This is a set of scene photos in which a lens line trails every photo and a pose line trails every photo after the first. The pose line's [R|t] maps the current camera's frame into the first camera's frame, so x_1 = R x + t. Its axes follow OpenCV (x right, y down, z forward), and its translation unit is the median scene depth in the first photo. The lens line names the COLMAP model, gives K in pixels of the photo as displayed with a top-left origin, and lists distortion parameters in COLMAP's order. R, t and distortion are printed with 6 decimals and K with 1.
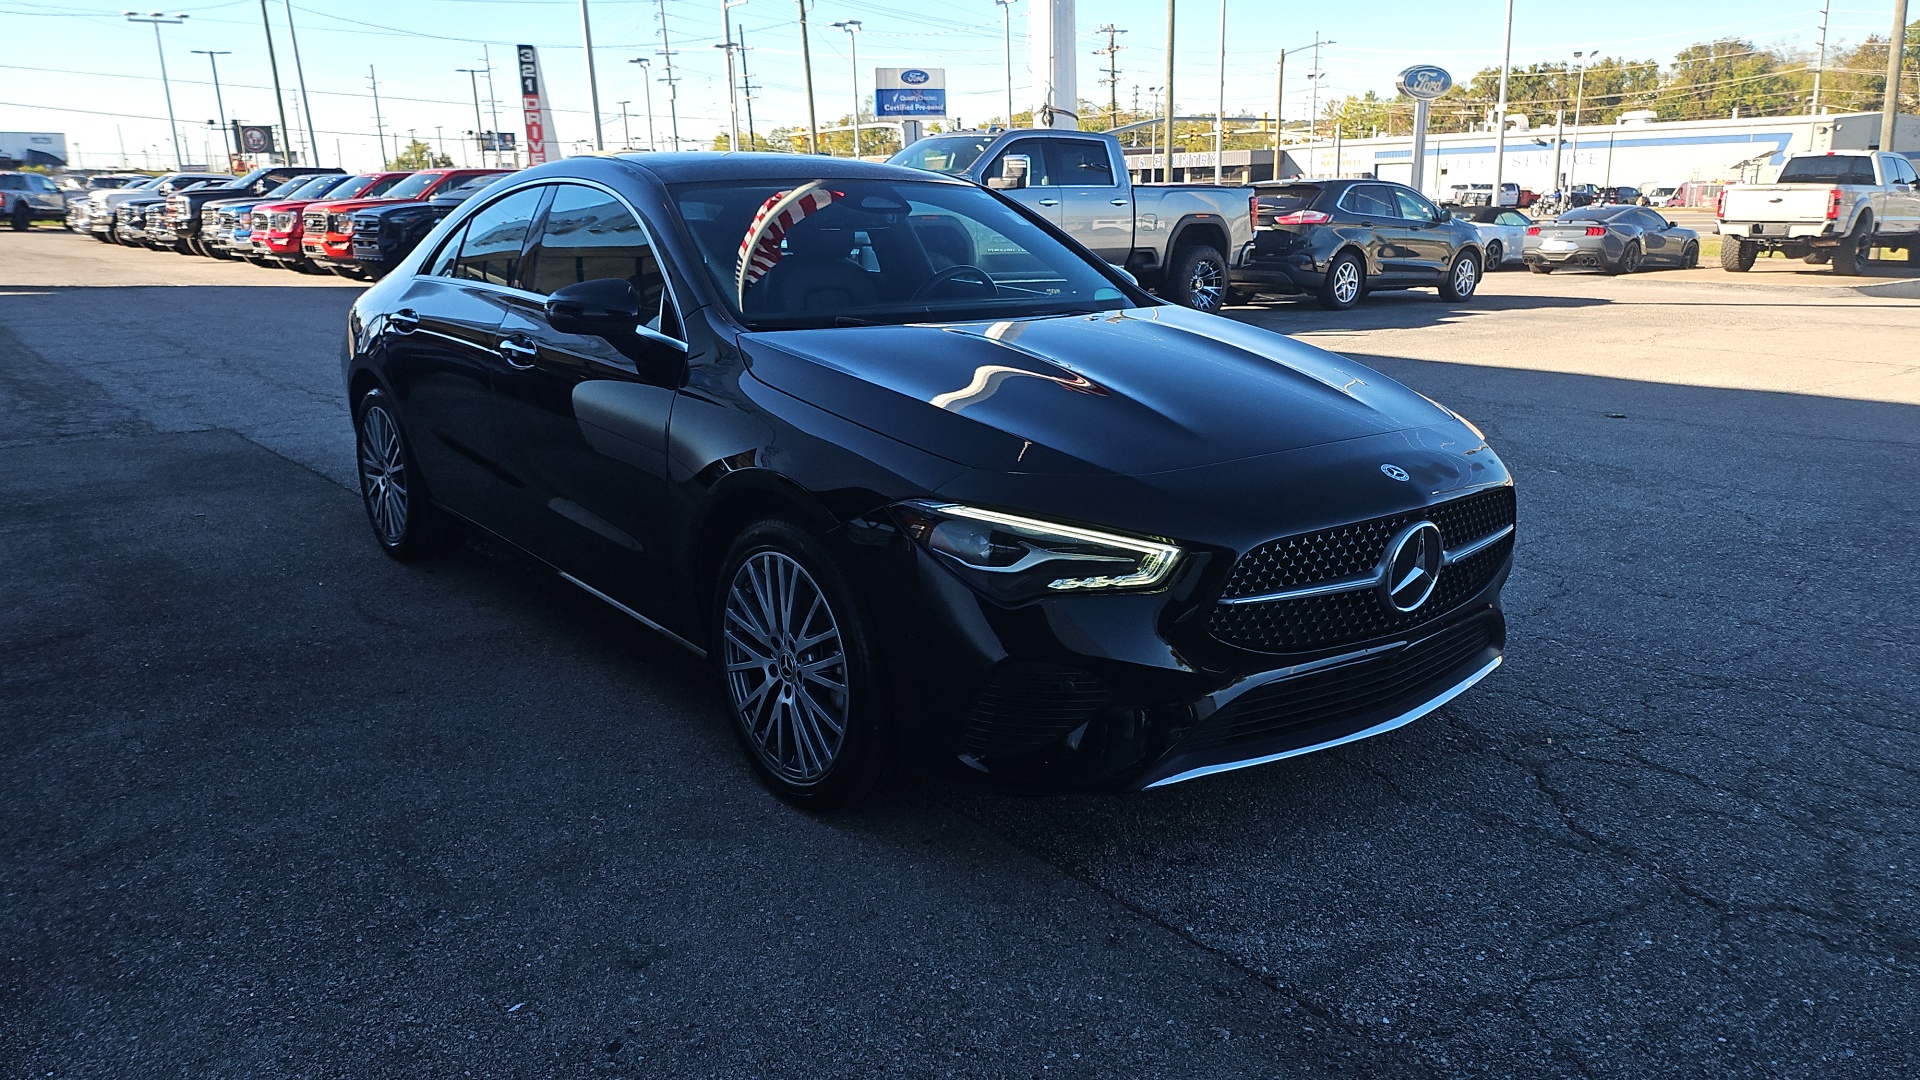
lens RADIAL K [[1416.2, 0, 960.0], [0, 1416.2, 540.0], [0, 0, 1]] dist [0.049515, -0.106301]
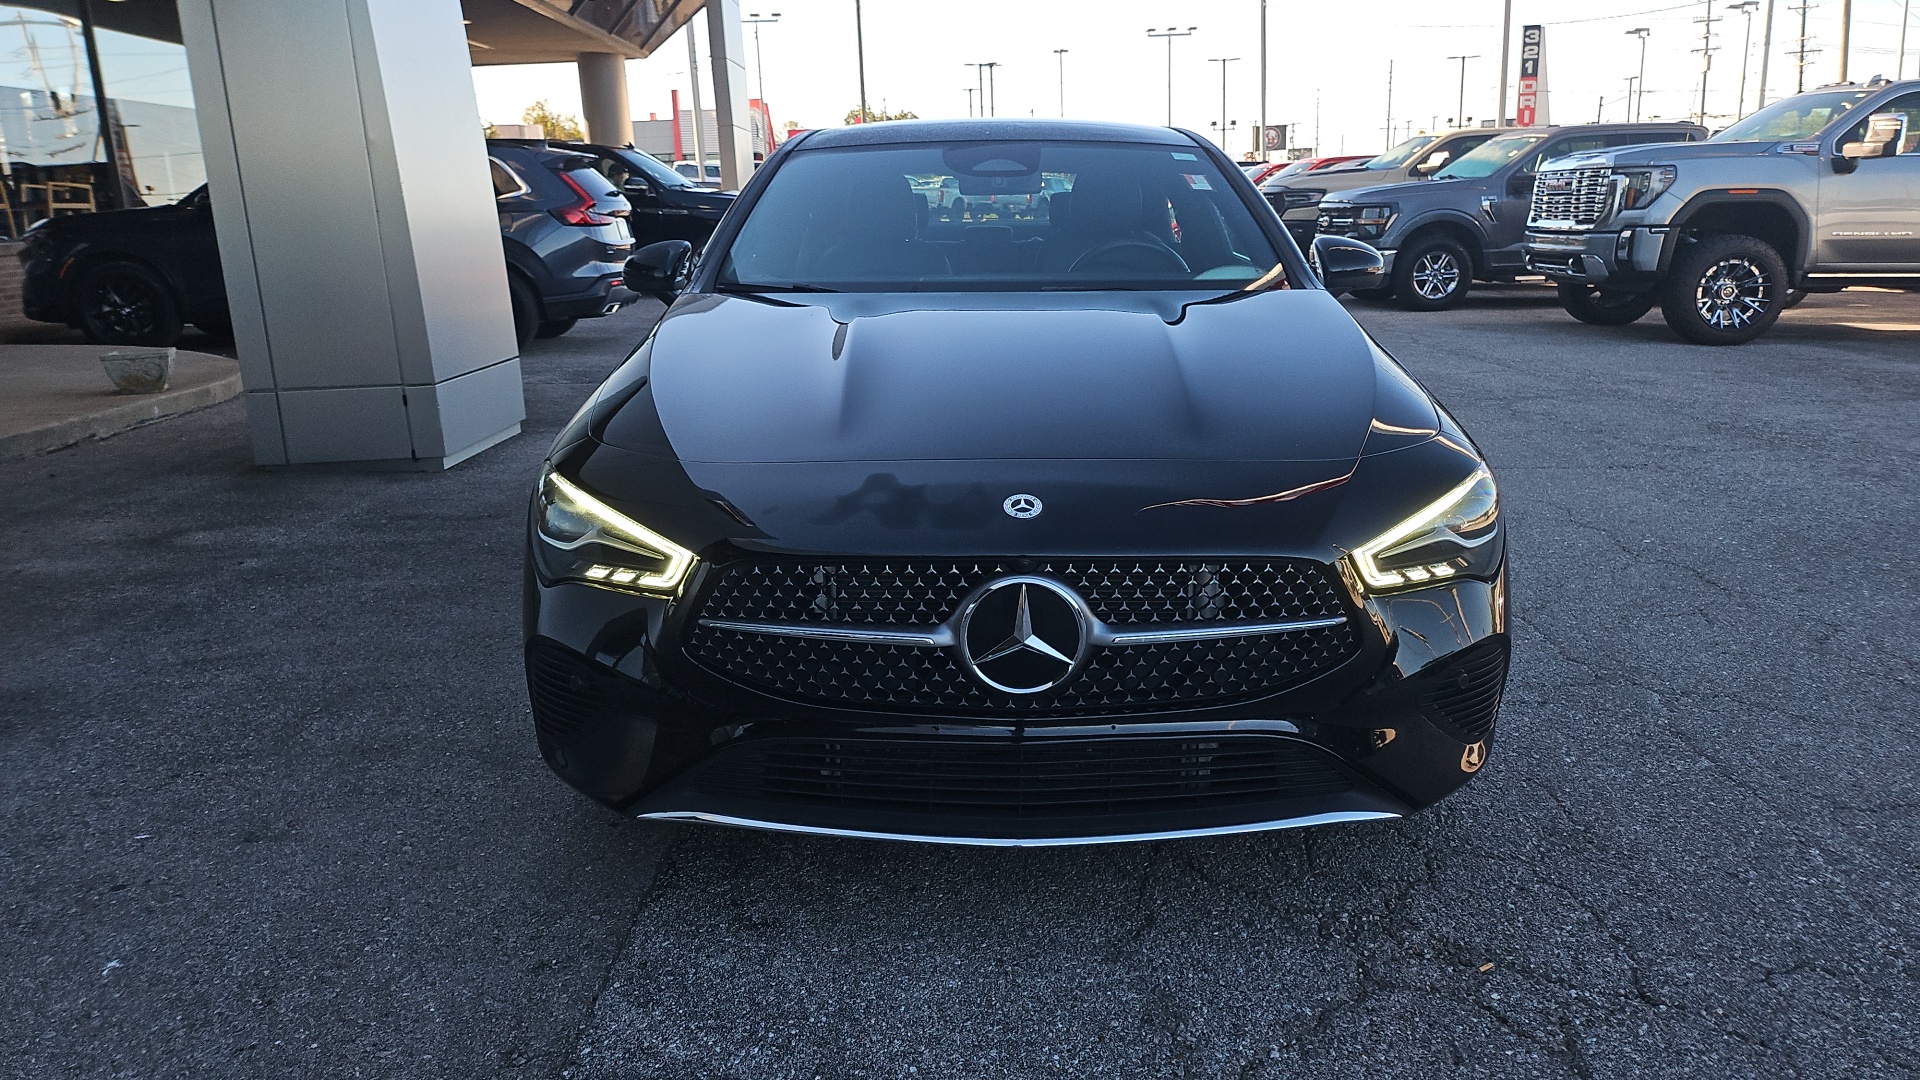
lens RADIAL K [[1416.2, 0, 960.0], [0, 1416.2, 540.0], [0, 0, 1]] dist [0.049515, -0.106301]
pose [[0.736408, 0.140227, -0.661845, 0.115898], [-0.137179, 0.988911, 0.056889, -0.010155], [0.662484, 0.048898, 0.747479, 0.062060]]
